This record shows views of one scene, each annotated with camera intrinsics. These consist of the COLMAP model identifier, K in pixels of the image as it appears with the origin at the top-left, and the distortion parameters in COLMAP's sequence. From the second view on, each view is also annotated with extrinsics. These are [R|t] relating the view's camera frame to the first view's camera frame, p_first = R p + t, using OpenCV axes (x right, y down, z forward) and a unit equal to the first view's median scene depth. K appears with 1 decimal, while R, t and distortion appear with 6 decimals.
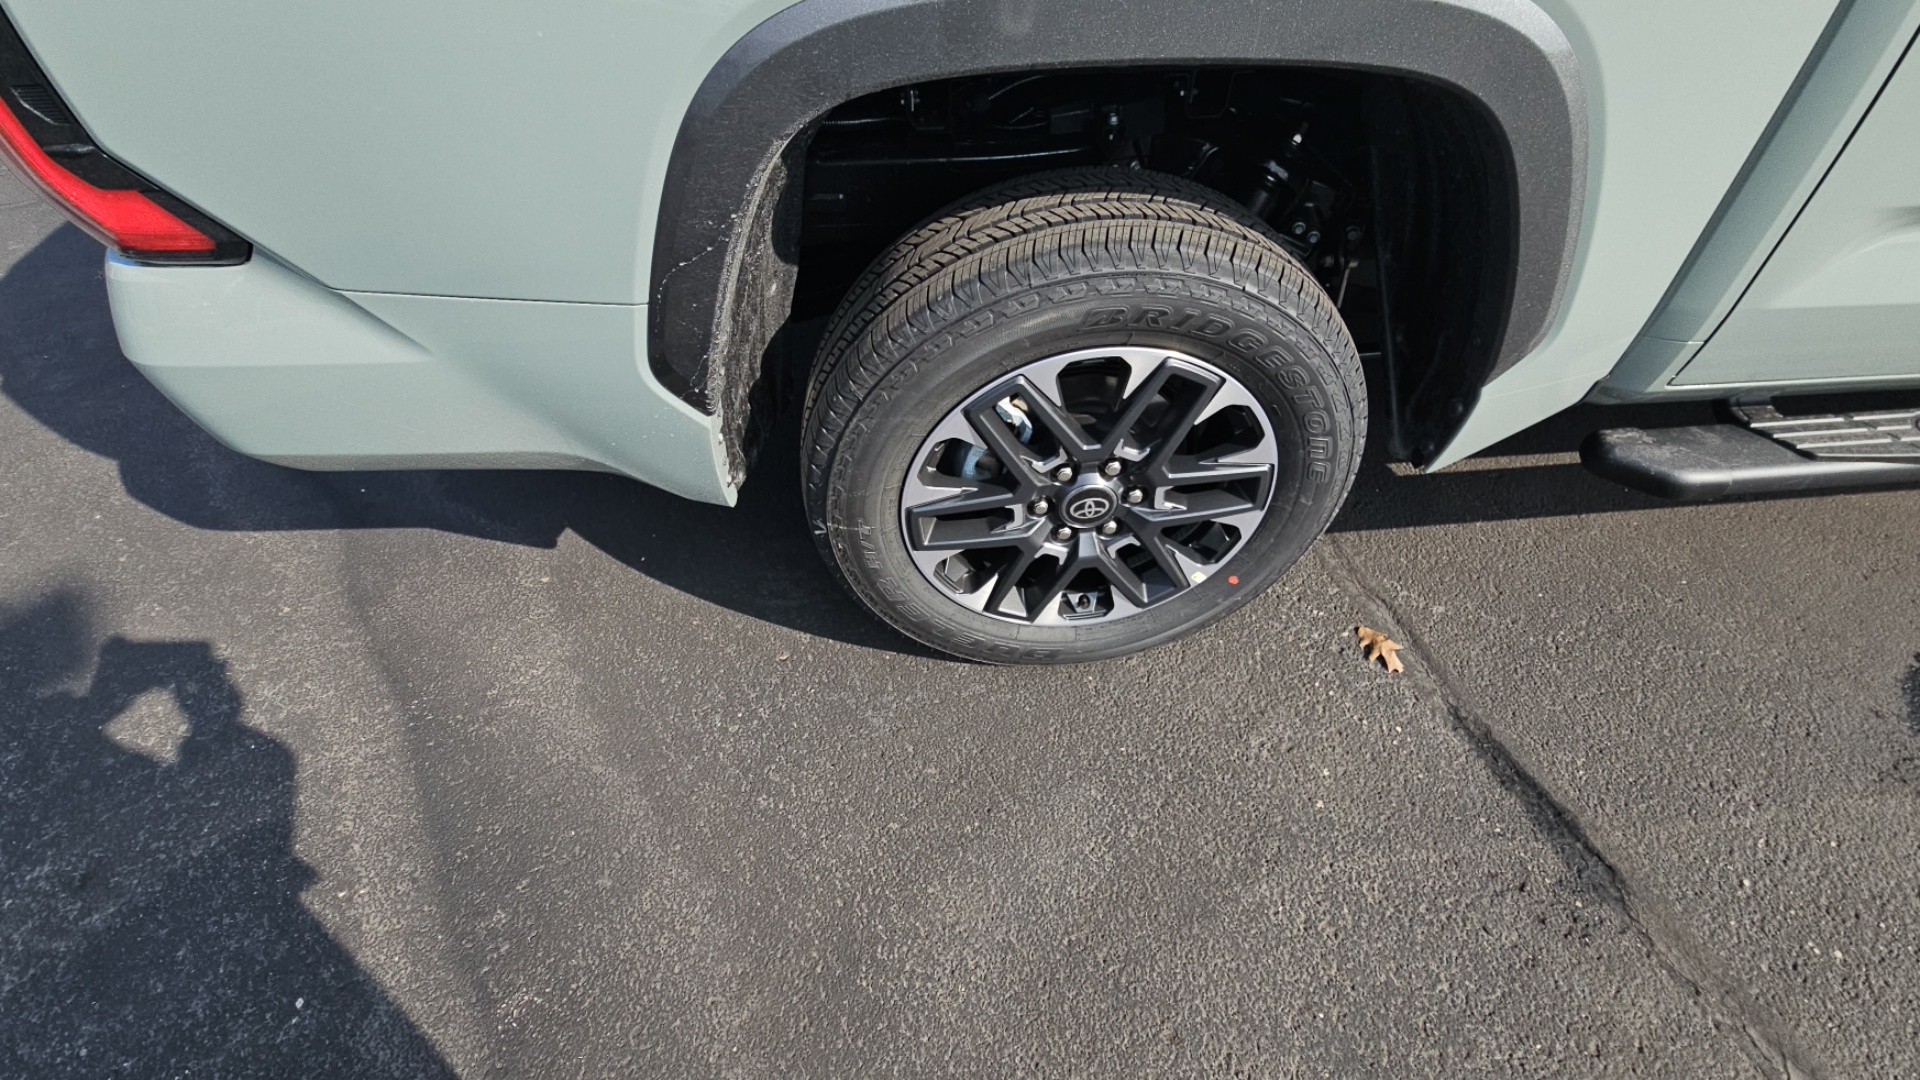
lens RADIAL K [[859.8, 0, 982.3], [0, 859.8, 543.9], [0, 0, 1]] dist [0.008204, -0.007661]
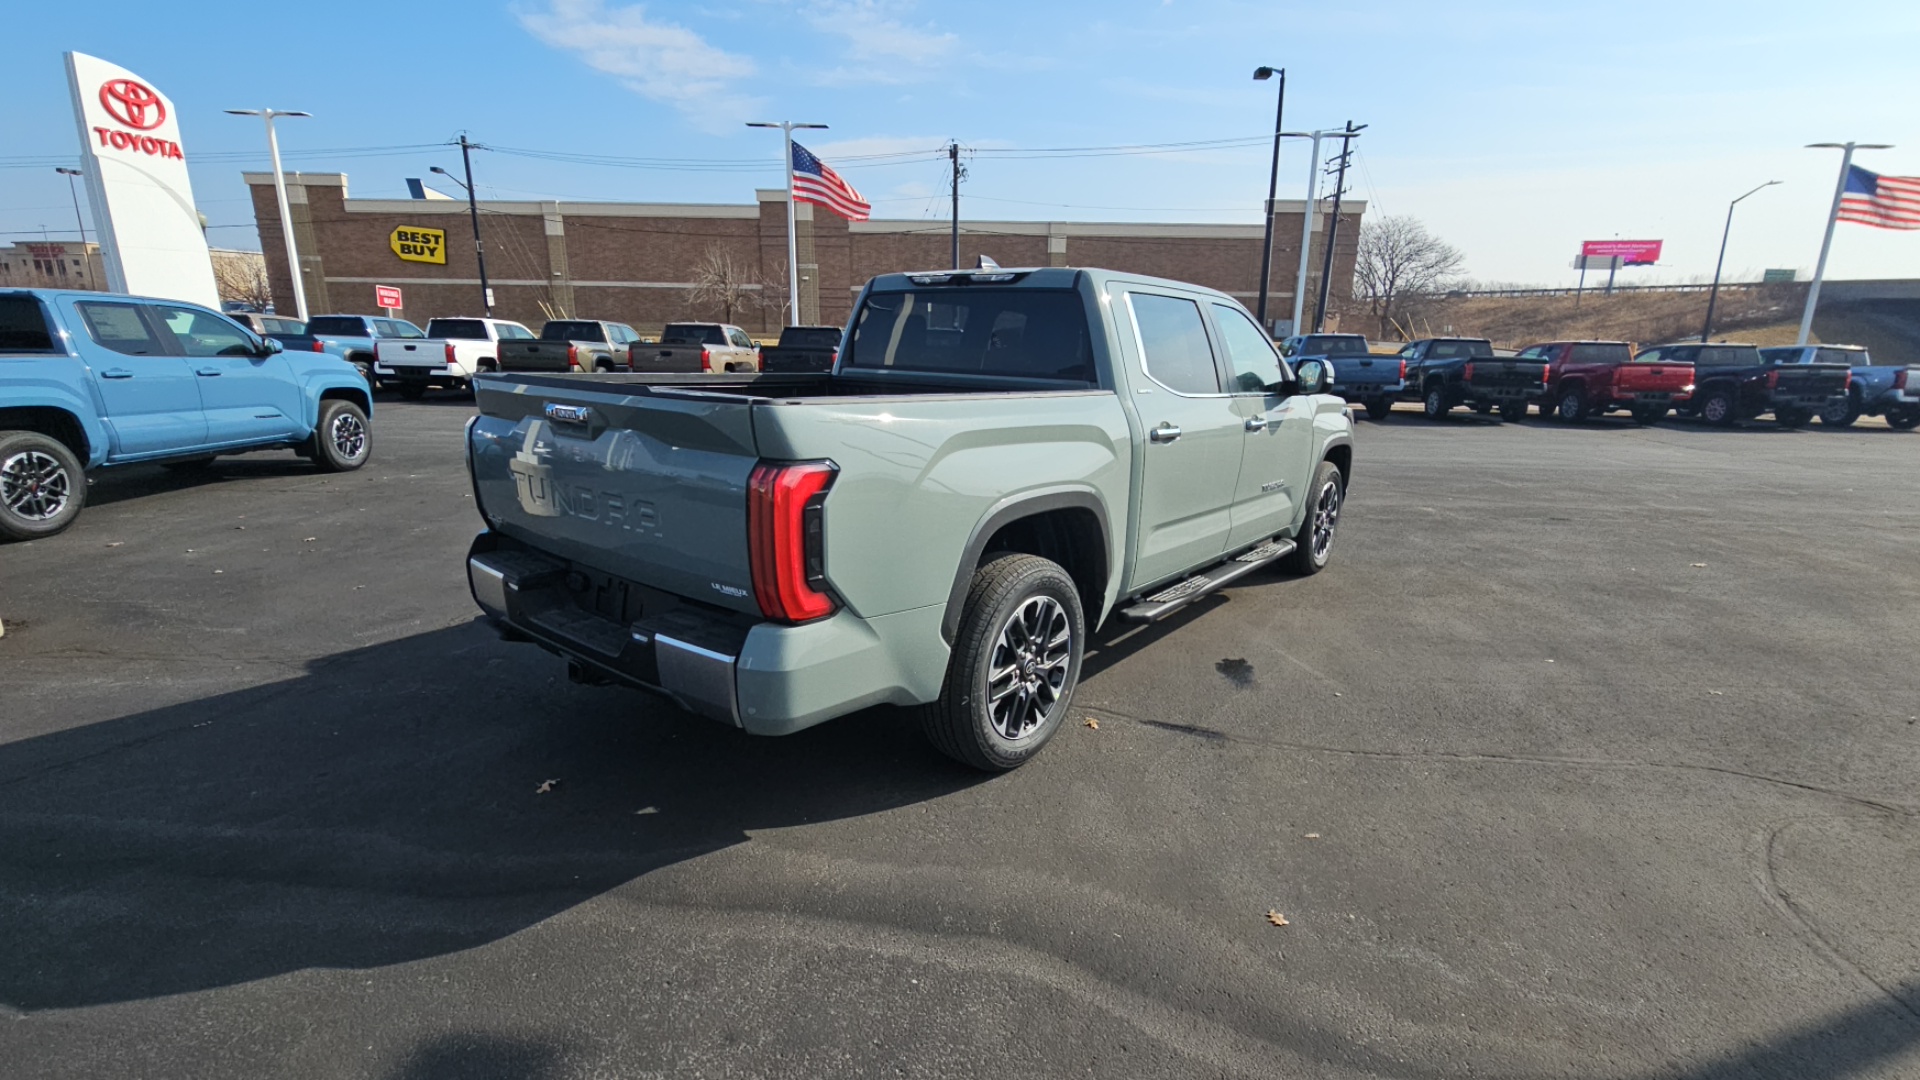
lens RADIAL K [[859.8, 0, 982.3], [0, 859.8, 543.9], [0, 0, 1]] dist [0.008204, -0.007661]
pose [[0.681338, -0.136256, 0.719176, -1.753970], [0.510714, 0.792337, -0.333727, 0.444136], [-0.524357, 0.594674, 0.609437, -0.708489]]
